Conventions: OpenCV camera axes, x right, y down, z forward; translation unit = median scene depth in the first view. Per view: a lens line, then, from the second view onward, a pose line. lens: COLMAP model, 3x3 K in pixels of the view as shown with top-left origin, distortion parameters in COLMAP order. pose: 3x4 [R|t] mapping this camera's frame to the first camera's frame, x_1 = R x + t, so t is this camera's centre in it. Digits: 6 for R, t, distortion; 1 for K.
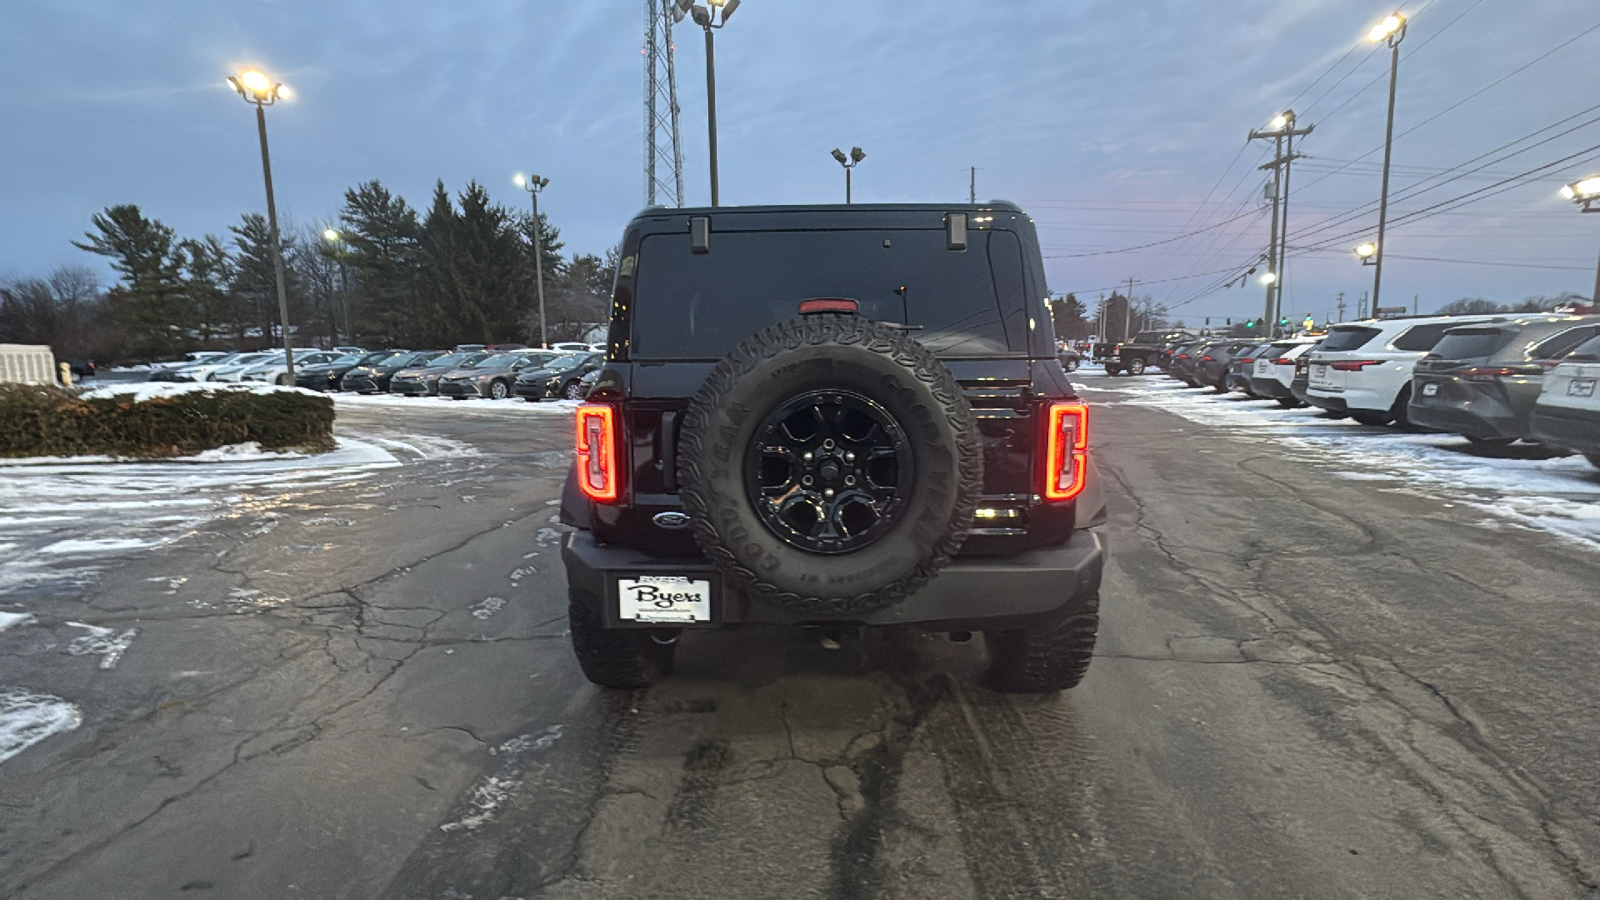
lens RADIAL K [[727.8, 0, 796.3], [0, 727.8, 450.9], [0, 0, 1]] dist [0.000157, -0.000031]
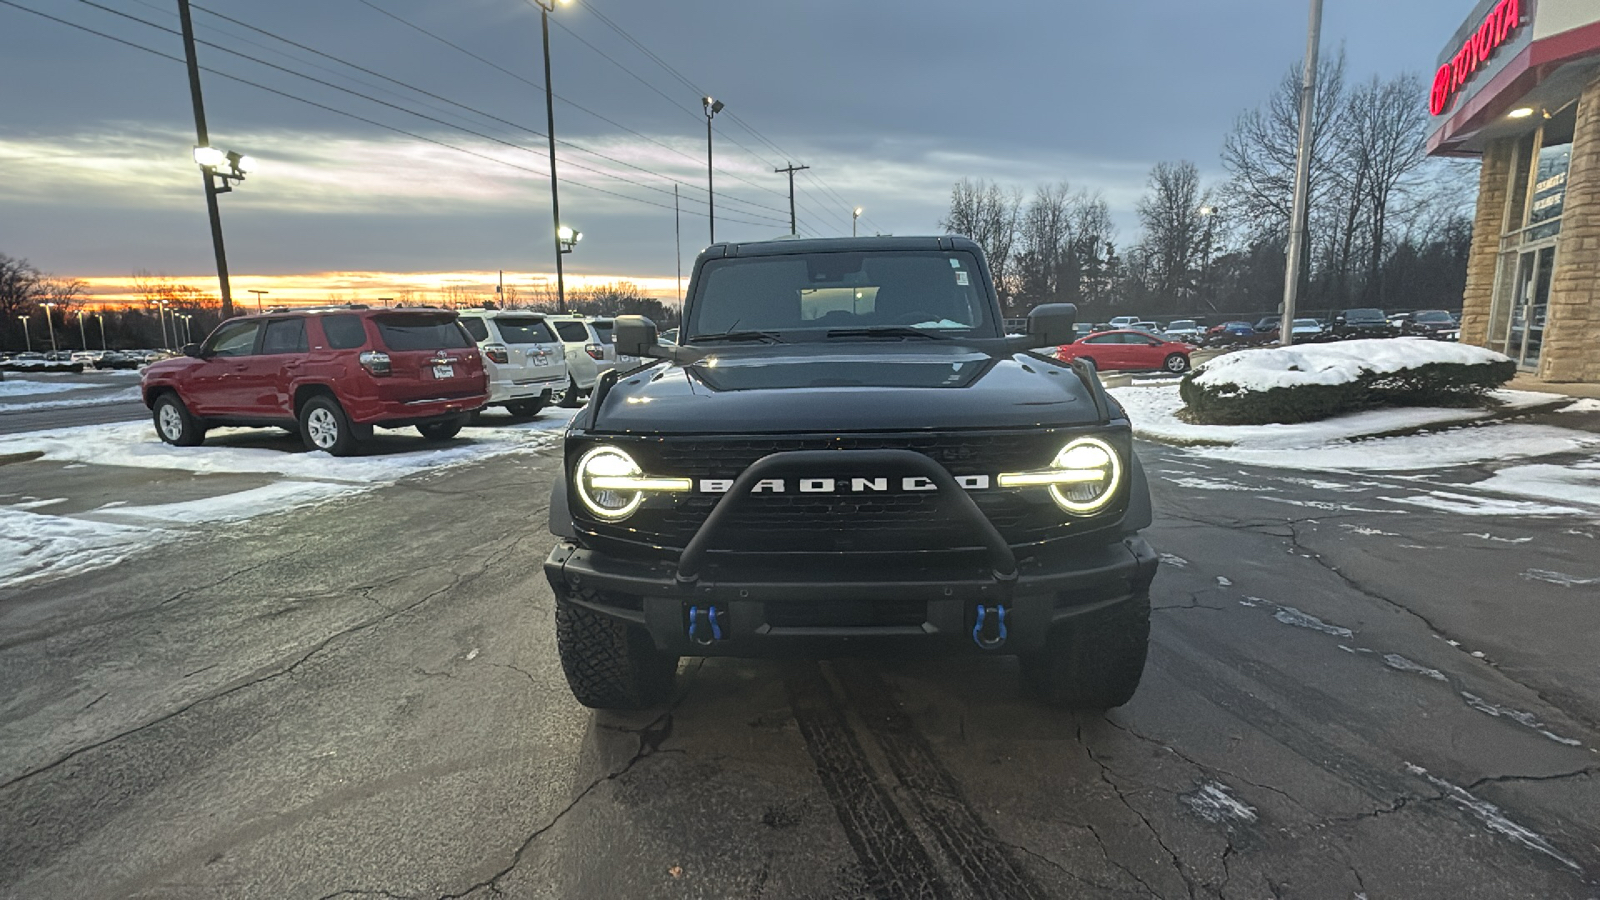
lens RADIAL K [[727.8, 0, 797.3], [0, 727.8, 454.6], [0, 0, 1]] dist [0.000157, -0.000031]
pose [[-0.999270, 0.034787, 0.015781, 0.085646], [0.037980, 0.948974, 0.313058, -0.275393], [-0.004085, 0.313429, -0.949603, 1.883887]]
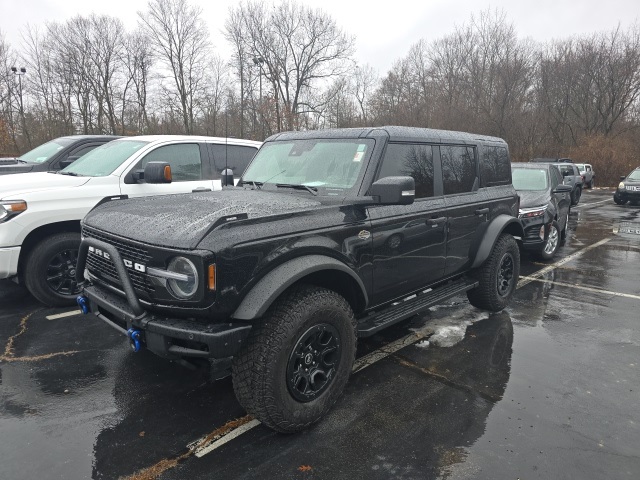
lens RADIAL K [[432.5, 0, 318.9], [0, 432.5, 240.3], [0, 0, 1]] dist [0.029553, -0.013595]
pose [[-0.755401, -0.122319, 0.643745, -0.505175], [0.082106, 0.957010, 0.278190, -0.278371], [-0.650098, 0.263000, -0.712884, 1.698119]]
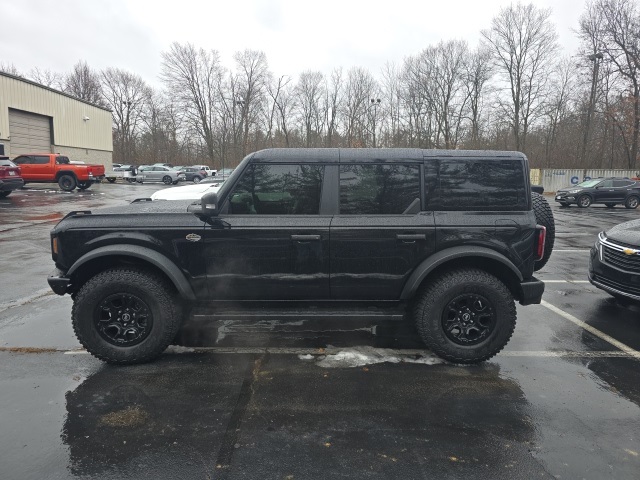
lens RADIAL K [[432.5, 0, 315.8], [0, 432.5, 236.8], [0, 0, 1]] dist [0.029553, -0.013595]
pose [[-0.080210, -0.150650, 0.985328, -0.956386], [0.126821, 0.978937, 0.159997, -0.202874], [-0.988677, 0.137794, -0.059415, 1.013344]]
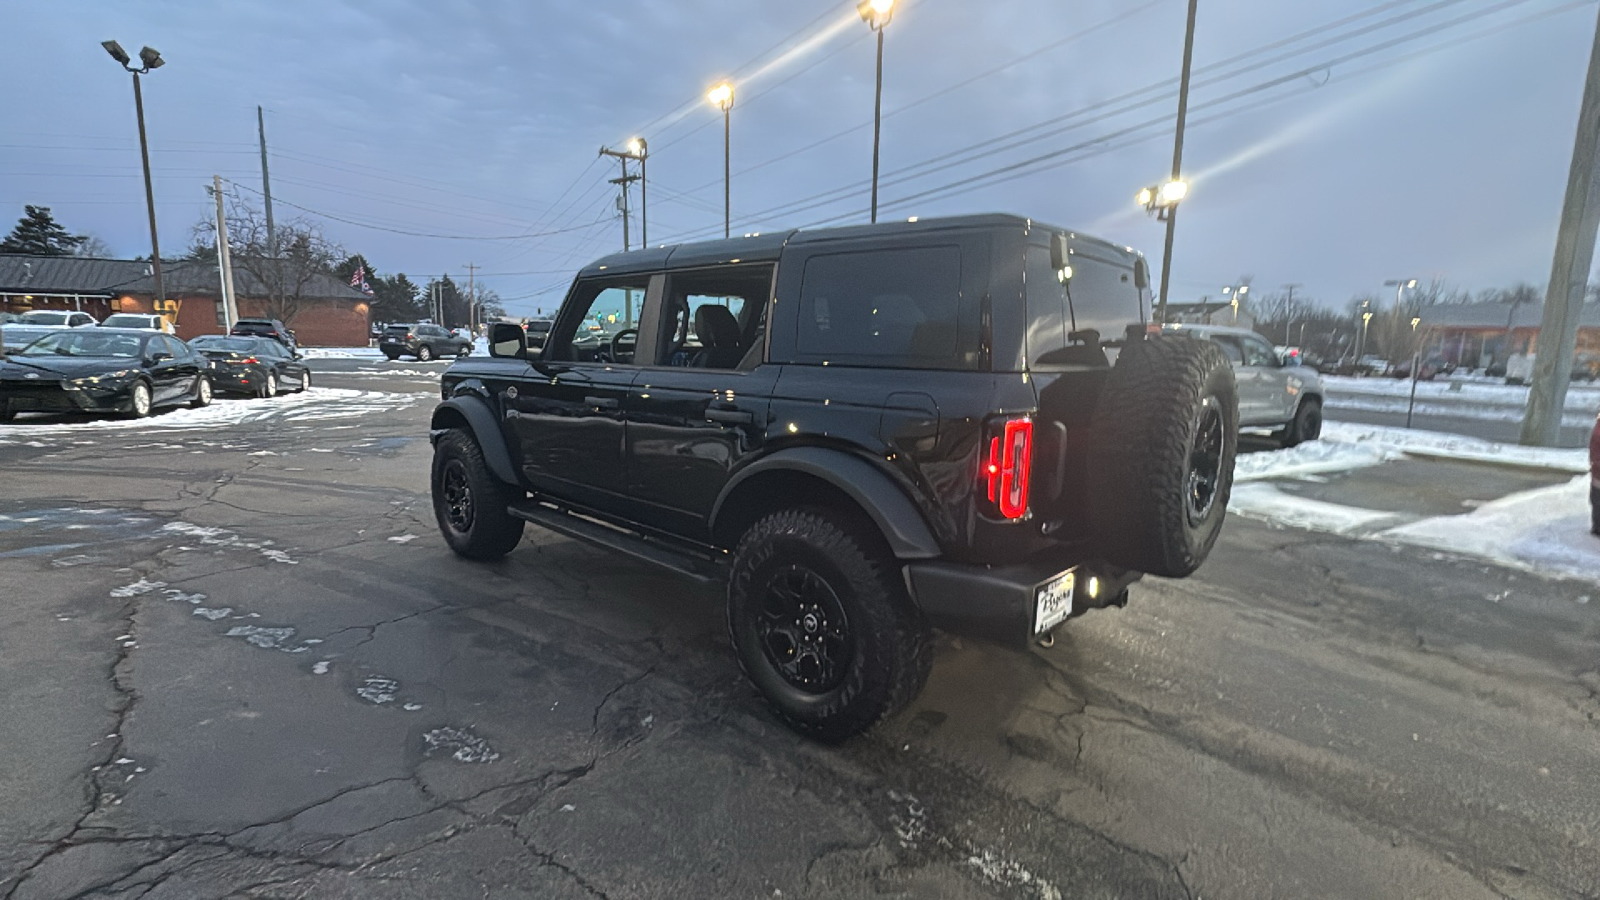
lens RADIAL K [[727.8, 0, 800.8], [0, 727.8, 452.9], [0, 0, 1]] dist [0.000157, -0.000031]
pose [[0.648013, -0.090579, 0.756224, -0.611428], [0.074242, 0.995687, 0.055643, -0.048315], [-0.758002, 0.020087, 0.651942, 0.308707]]
